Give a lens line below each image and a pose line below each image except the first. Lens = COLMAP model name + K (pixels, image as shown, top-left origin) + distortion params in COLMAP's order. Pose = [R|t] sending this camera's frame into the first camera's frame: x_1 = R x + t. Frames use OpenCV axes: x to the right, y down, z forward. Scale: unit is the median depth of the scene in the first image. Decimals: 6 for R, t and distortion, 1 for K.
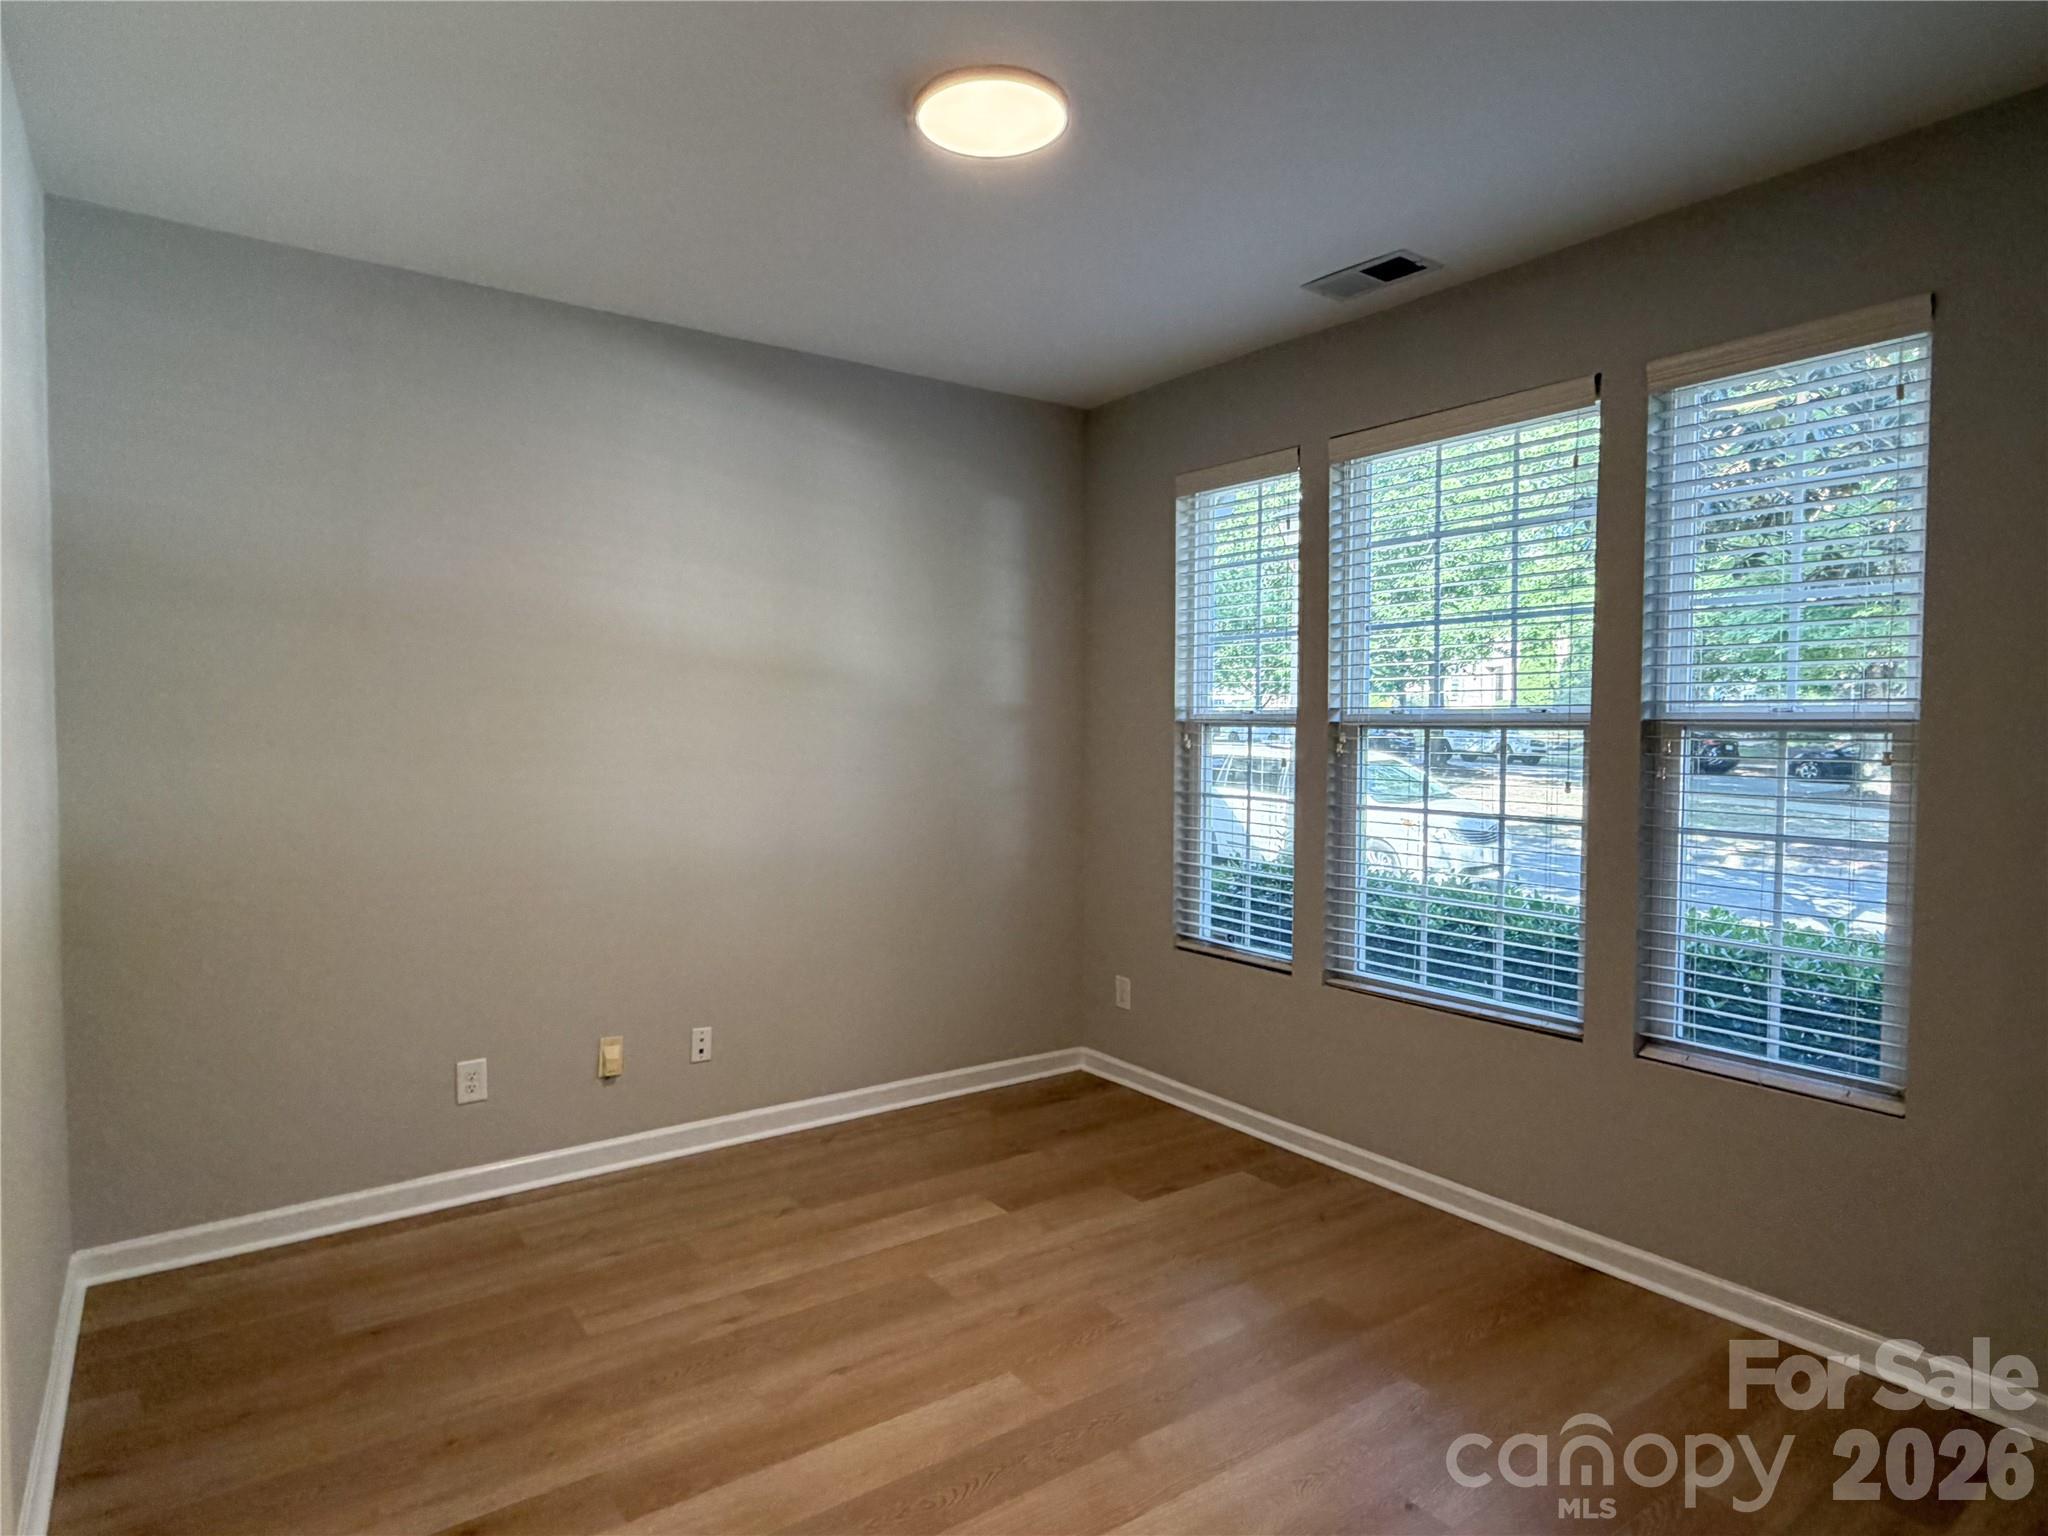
lens RADIAL K [[1173.9, 0, 1029.1], [0, 1173.9, 756.6], [0, 0, 1]] dist [-0.004800, 0.003086]
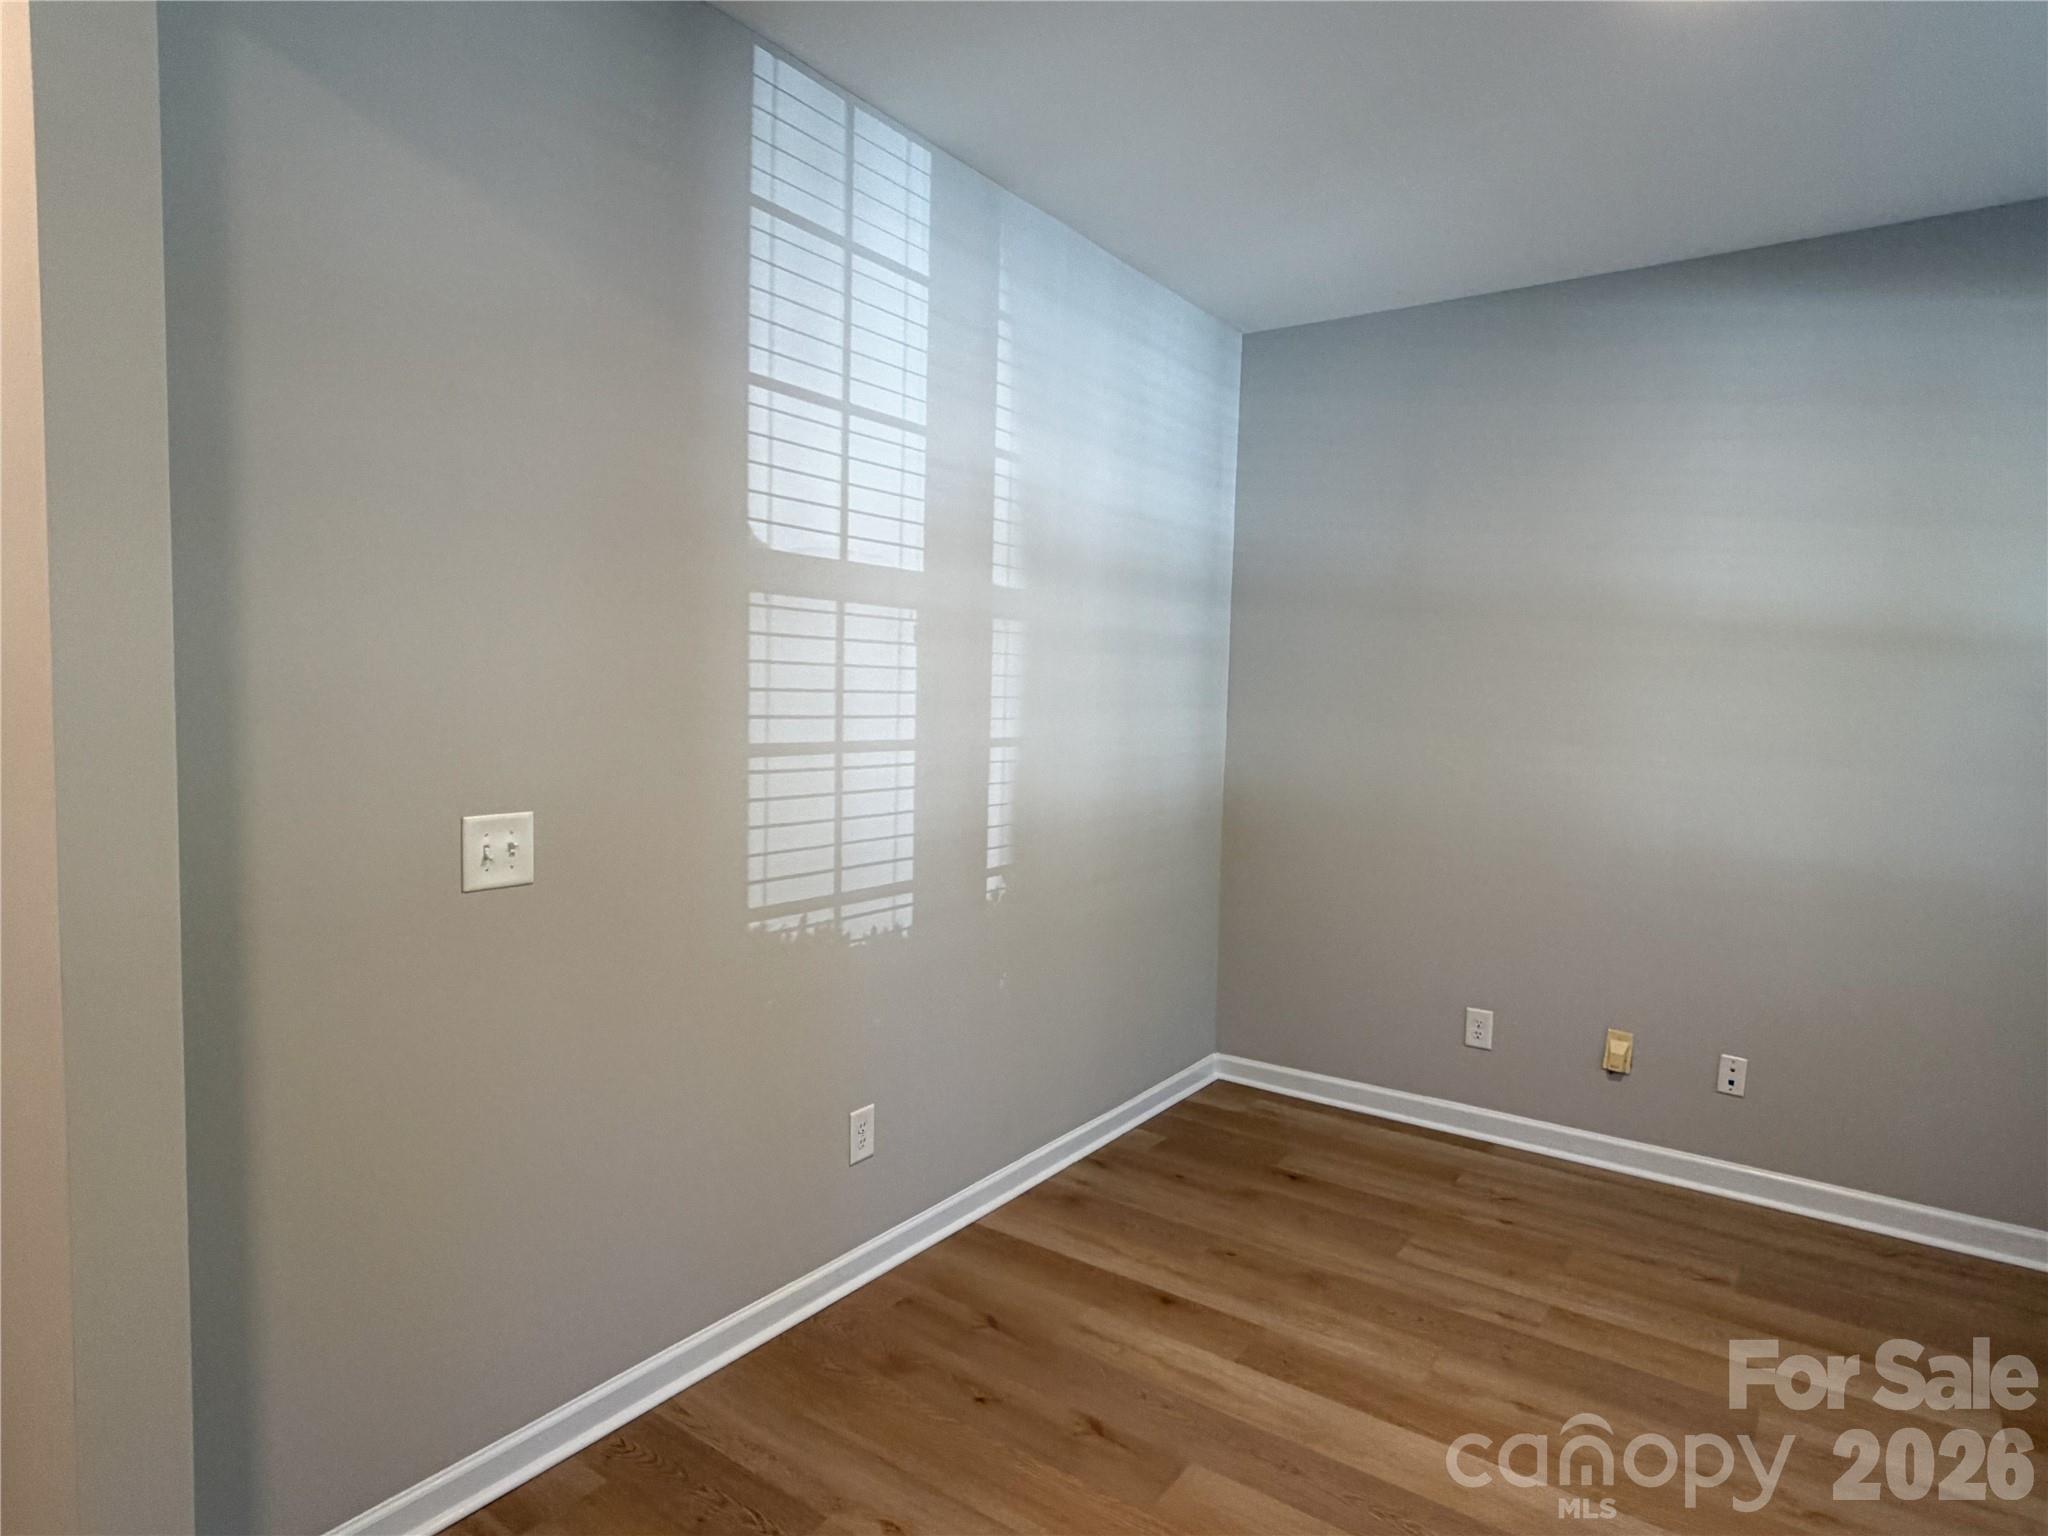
lens RADIAL K [[1173.9, 0, 1021.6], [0, 1173.9, 769.6], [0, 0, 1]] dist [-0.004800, 0.003086]
pose [[0.306313, 0.065188, -0.949696, 0.433628], [-0.052901, 0.997277, 0.051391, 0.002601], [0.950460, 0.034498, 0.308928, 0.259012]]
